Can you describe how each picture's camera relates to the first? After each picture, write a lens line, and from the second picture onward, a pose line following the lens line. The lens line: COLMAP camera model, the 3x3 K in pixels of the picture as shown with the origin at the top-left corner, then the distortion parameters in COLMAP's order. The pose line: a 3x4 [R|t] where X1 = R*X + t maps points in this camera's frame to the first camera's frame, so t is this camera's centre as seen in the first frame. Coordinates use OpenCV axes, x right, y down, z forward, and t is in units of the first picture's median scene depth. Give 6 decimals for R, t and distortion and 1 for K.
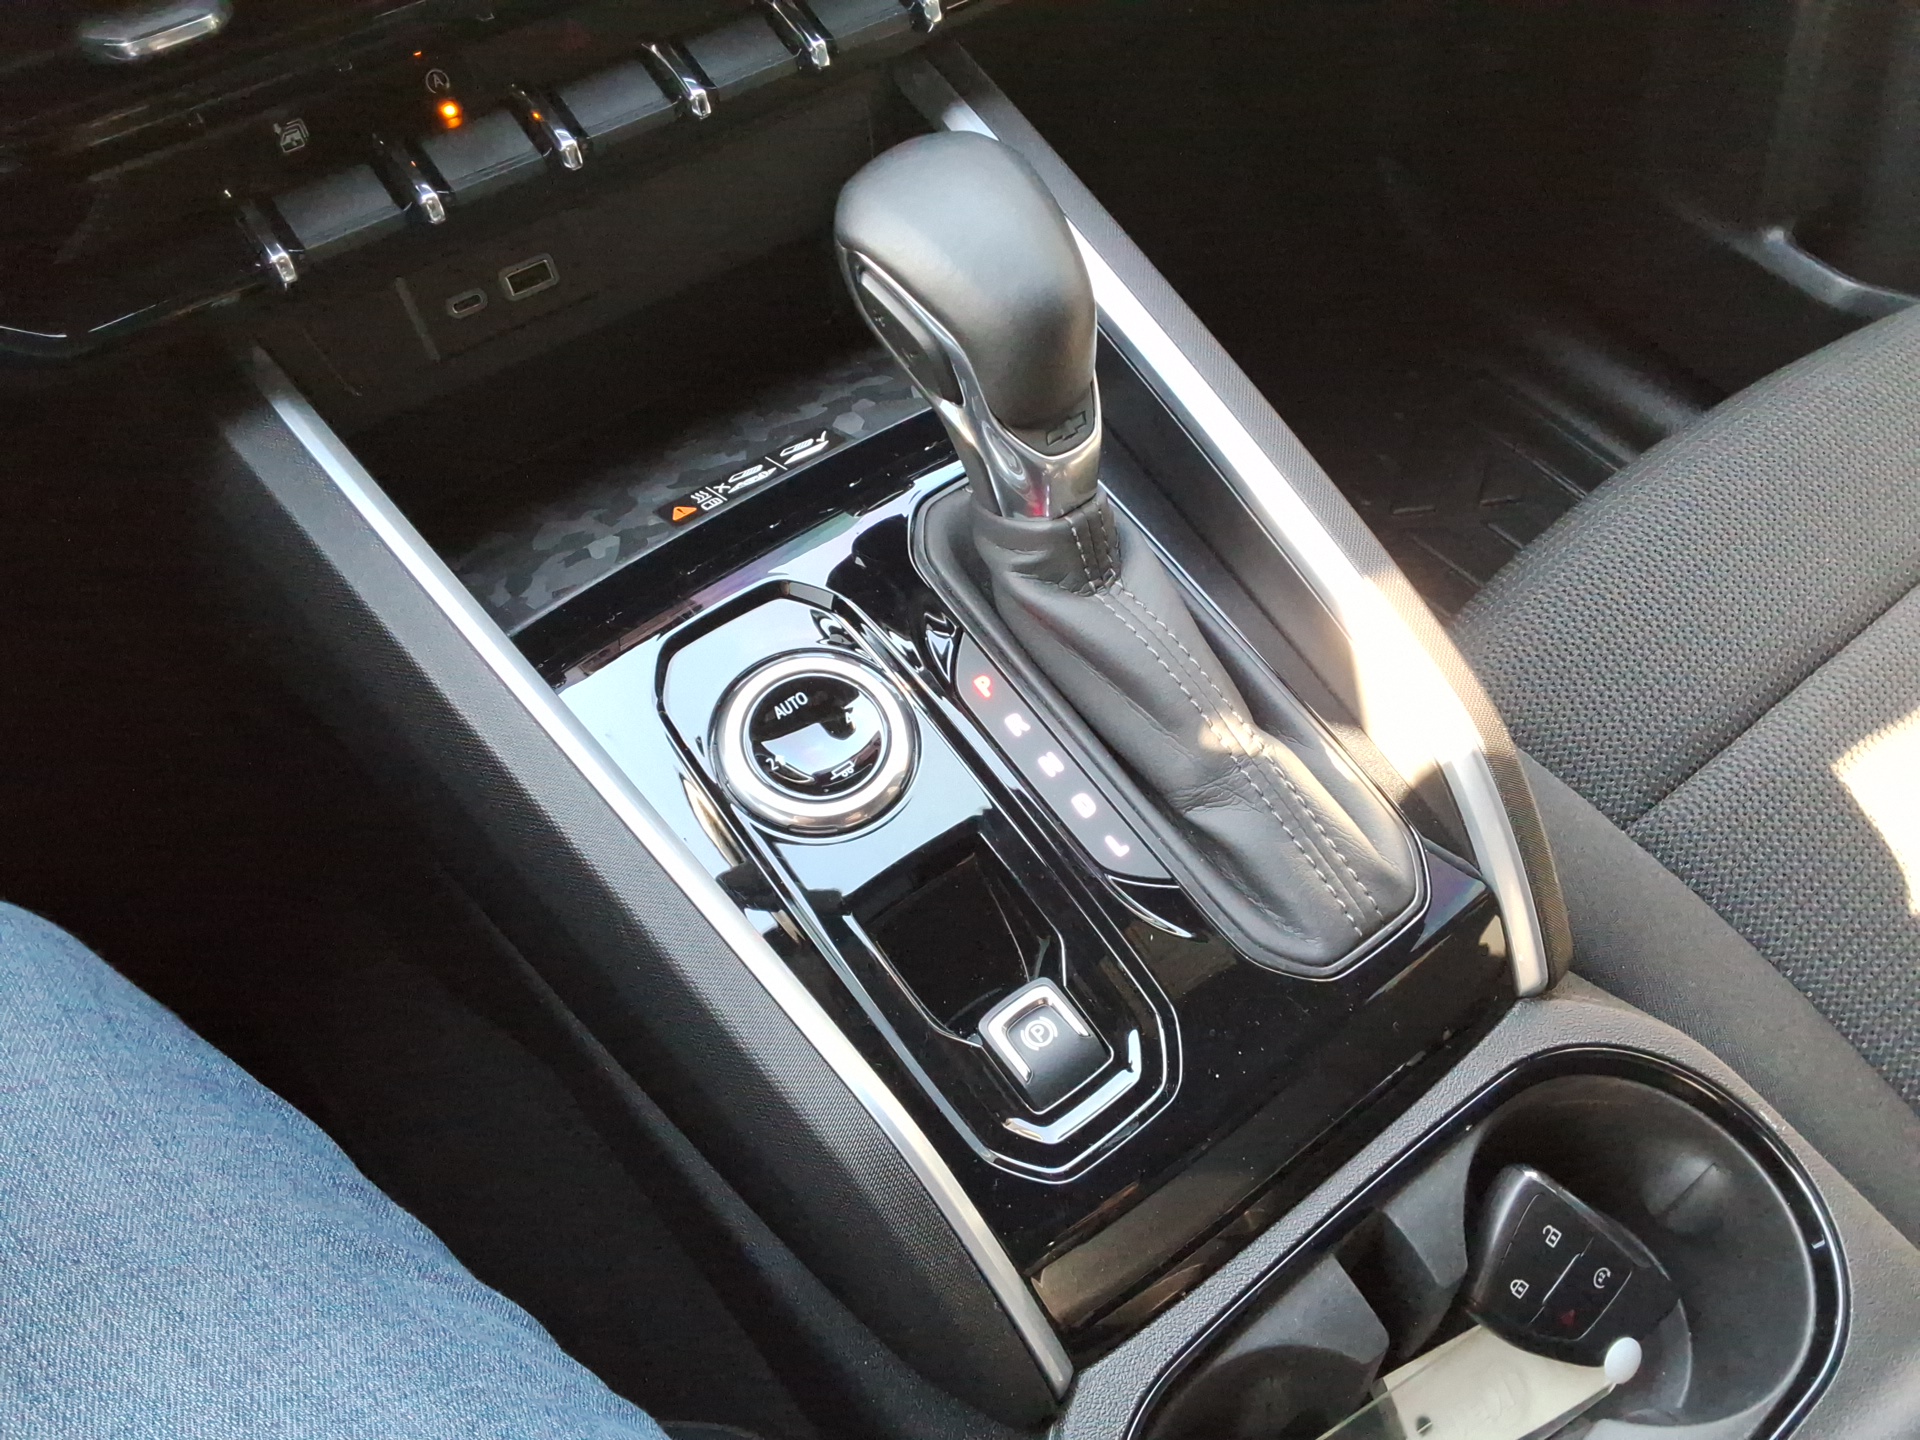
lens RADIAL K [[1584.5, 0, 968.1], [0, 1584.5, 710.4], [0, 0, 1]] dist [0.113285, -0.206324]
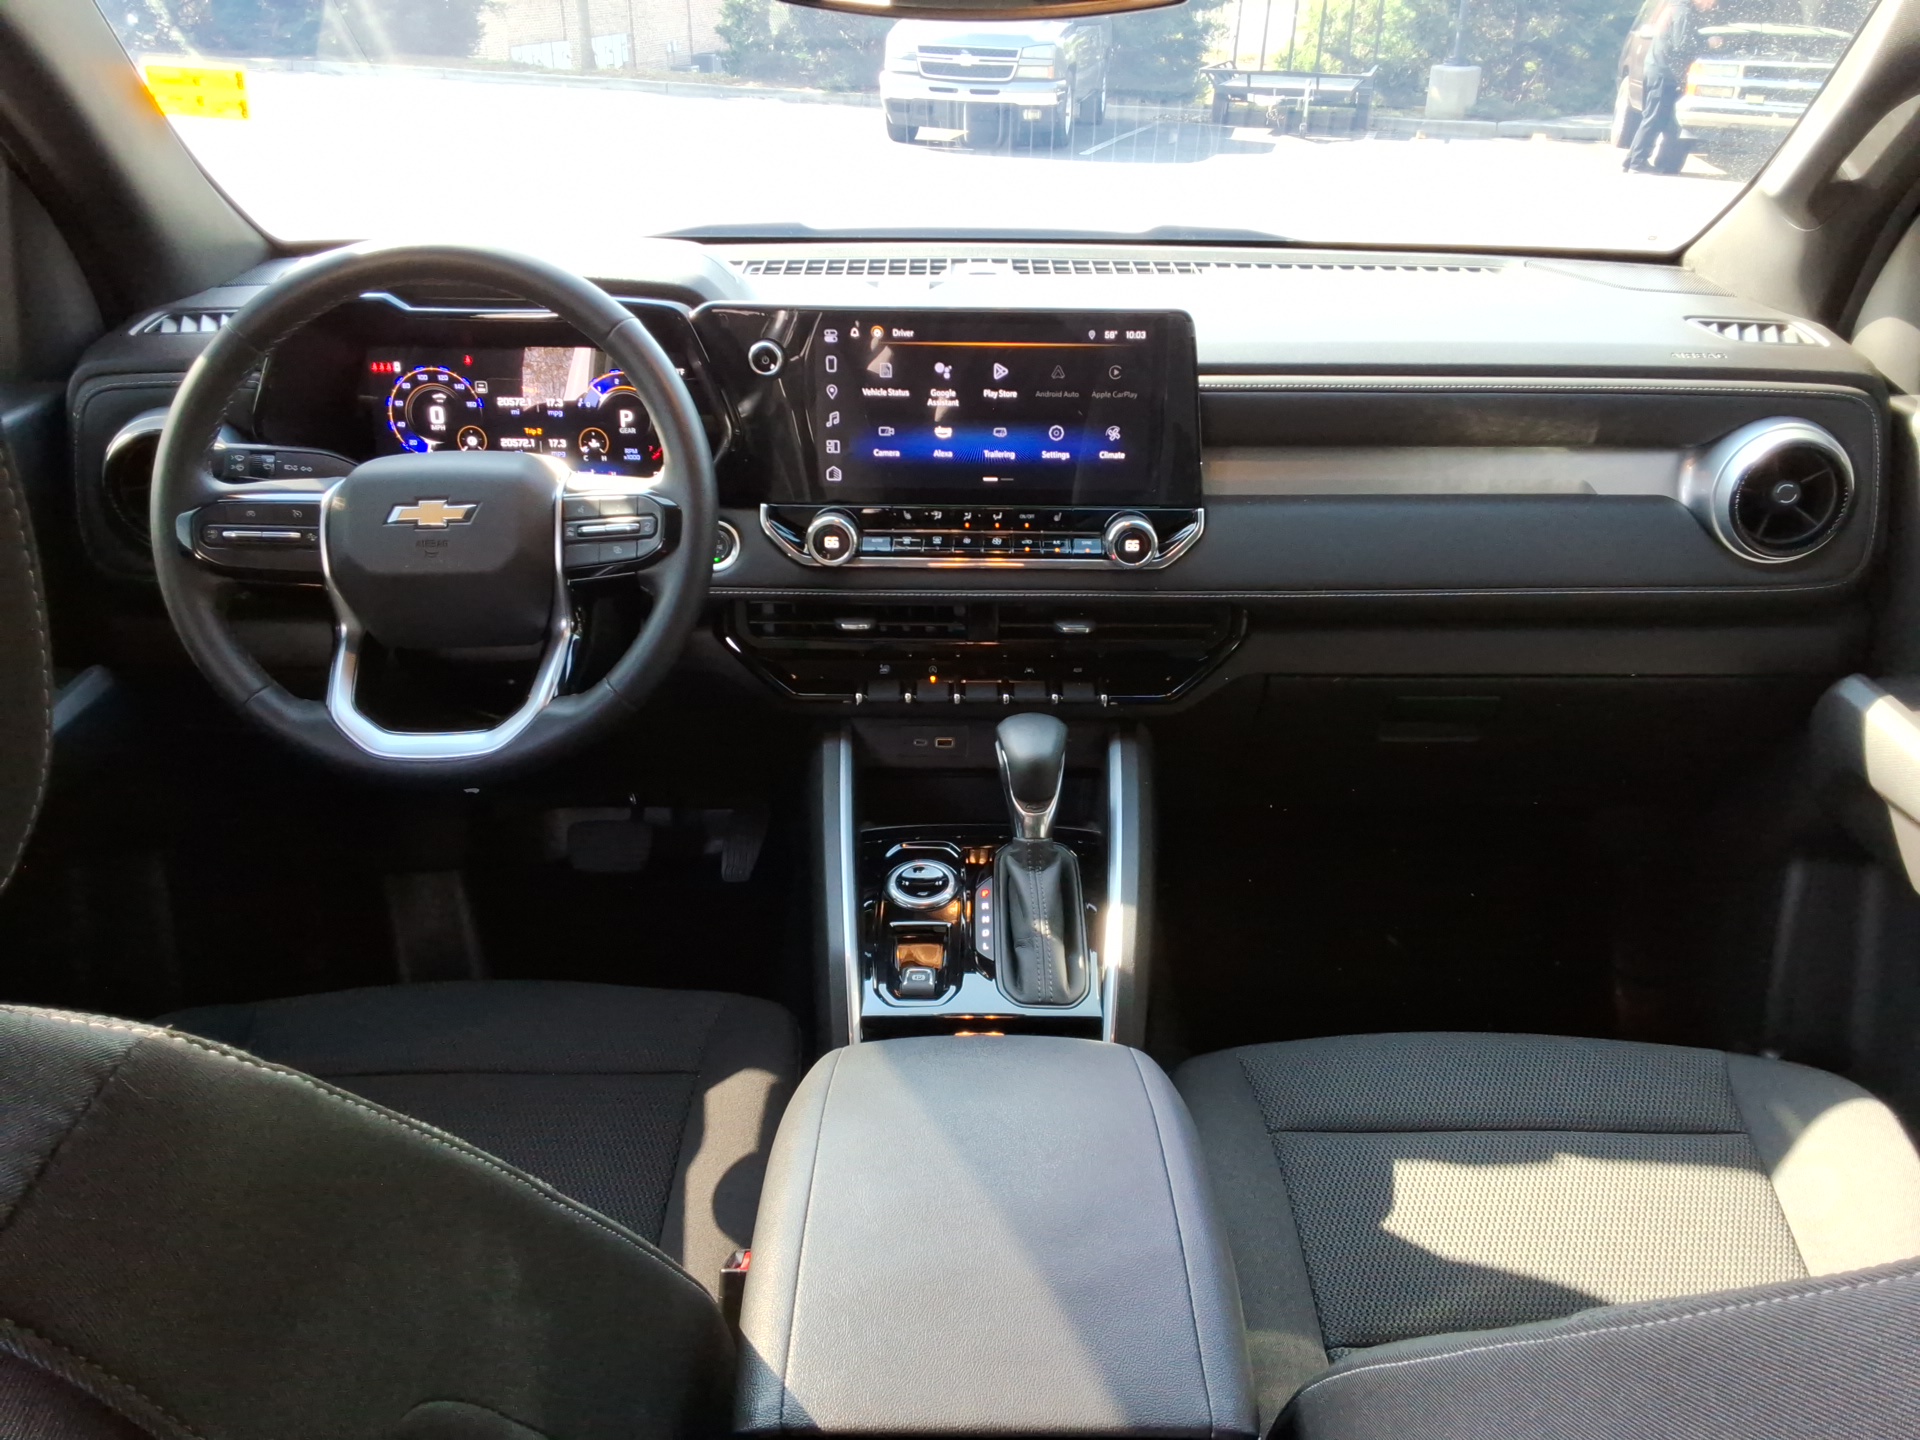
lens RADIAL K [[1584.5, 0, 968.1], [0, 1584.5, 710.4], [0, 0, 1]] dist [0.113285, -0.206324]
pose [[0.783696, 0.234022, -0.575373, 1.457820], [-0.492952, 0.797909, -0.346899, 0.682367], [0.377914, 0.555495, 0.740680, -1.174058]]
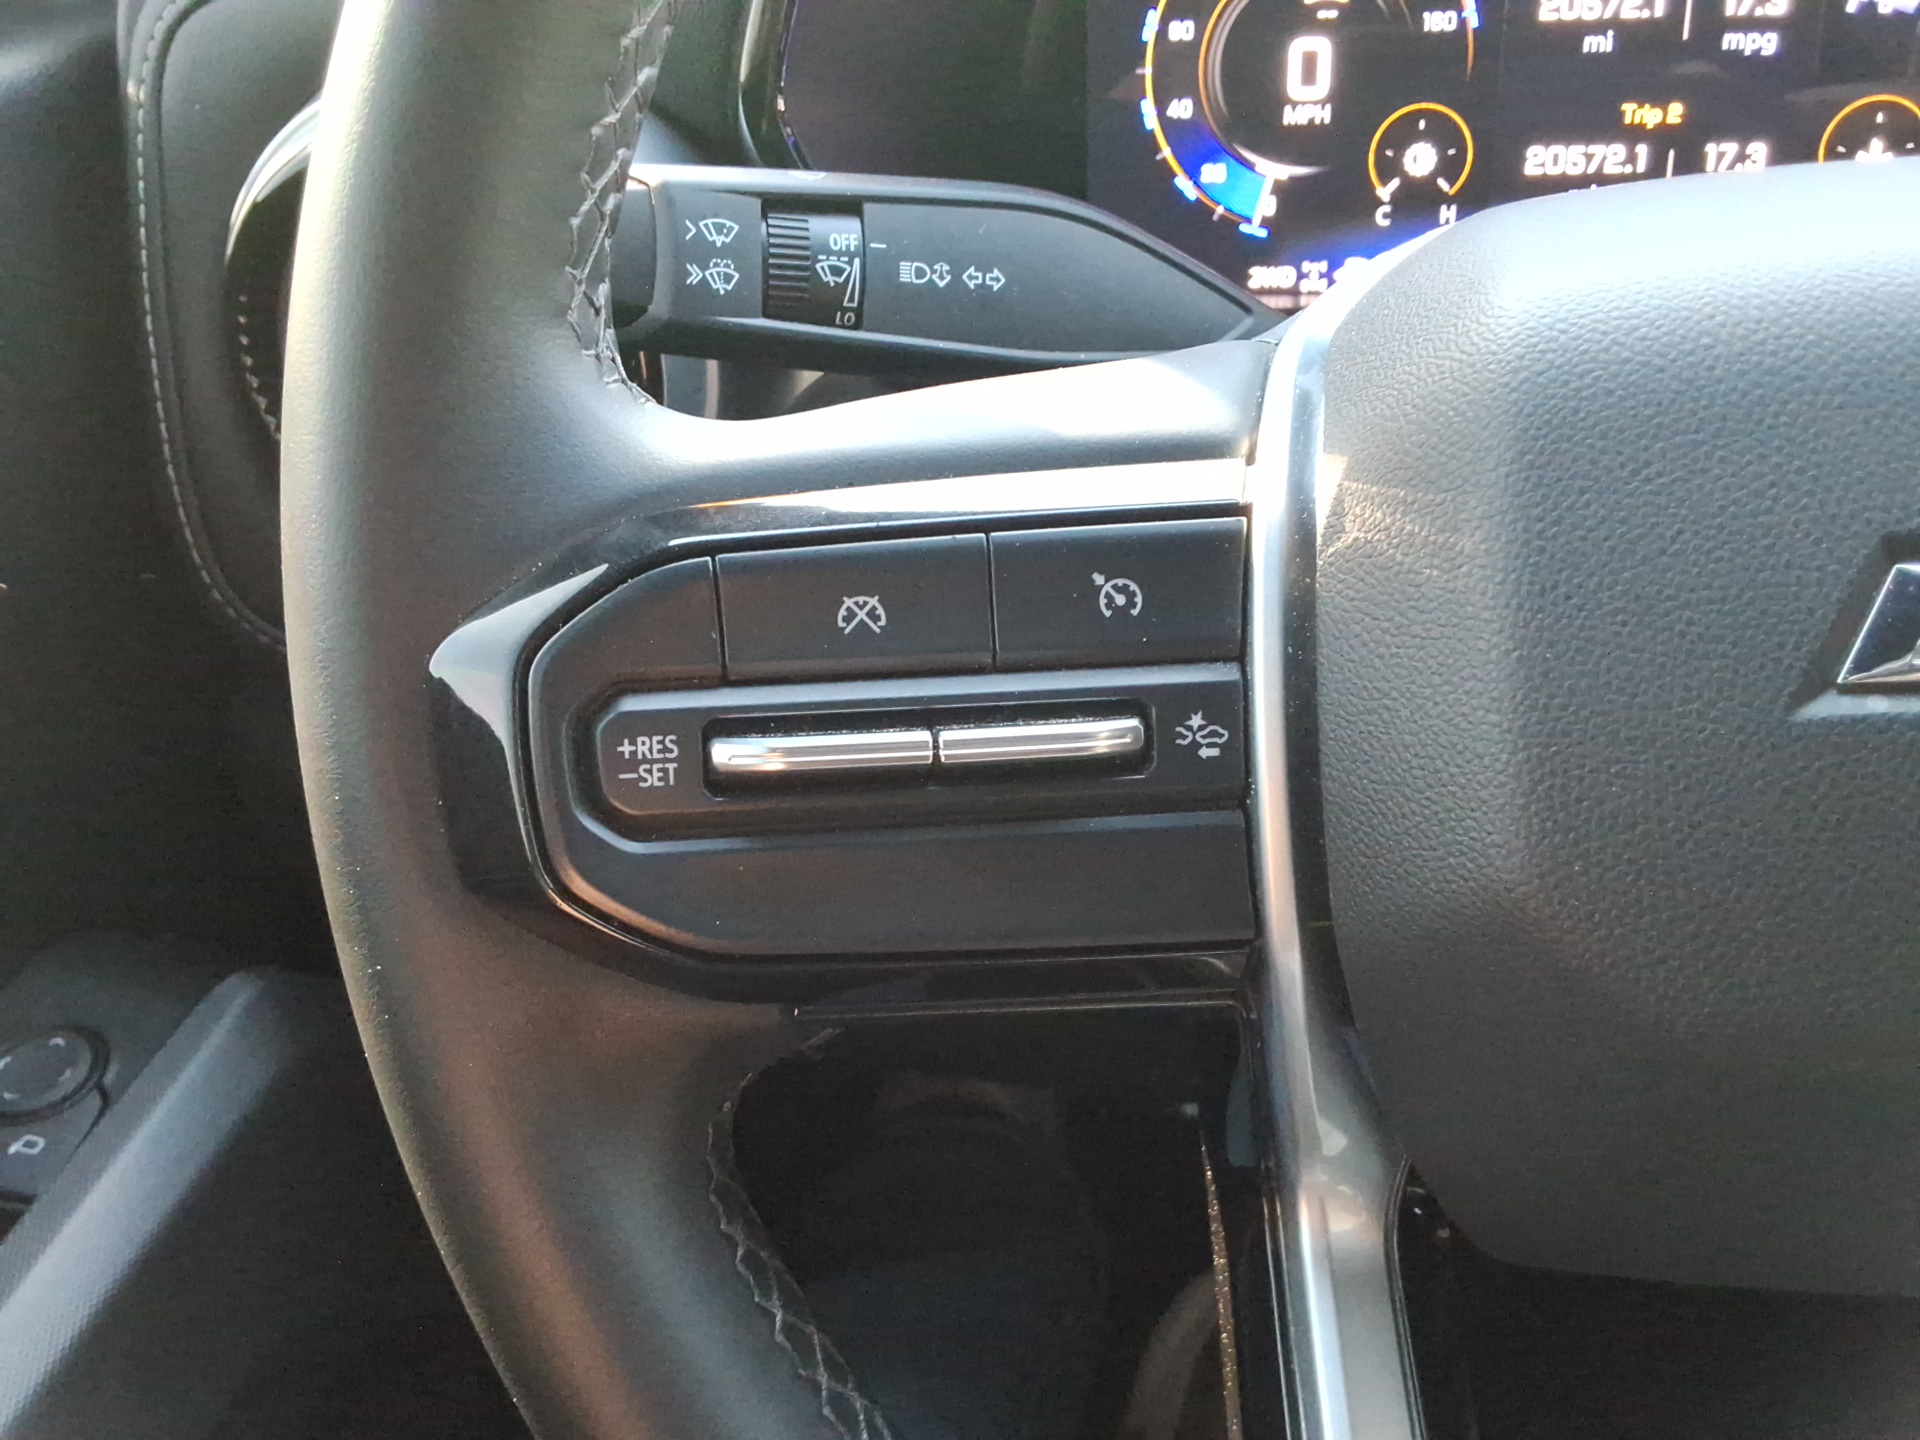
lens RADIAL K [[1584.5, 0, 968.1], [0, 1584.5, 710.4], [0, 0, 1]] dist [0.113285, -0.206324]
pose [[0.653227, 0.331838, -0.680572, -0.622656], [-0.561484, 0.815319, -0.141385, 0.187491], [0.507966, 0.474487, 0.718911, -0.168584]]
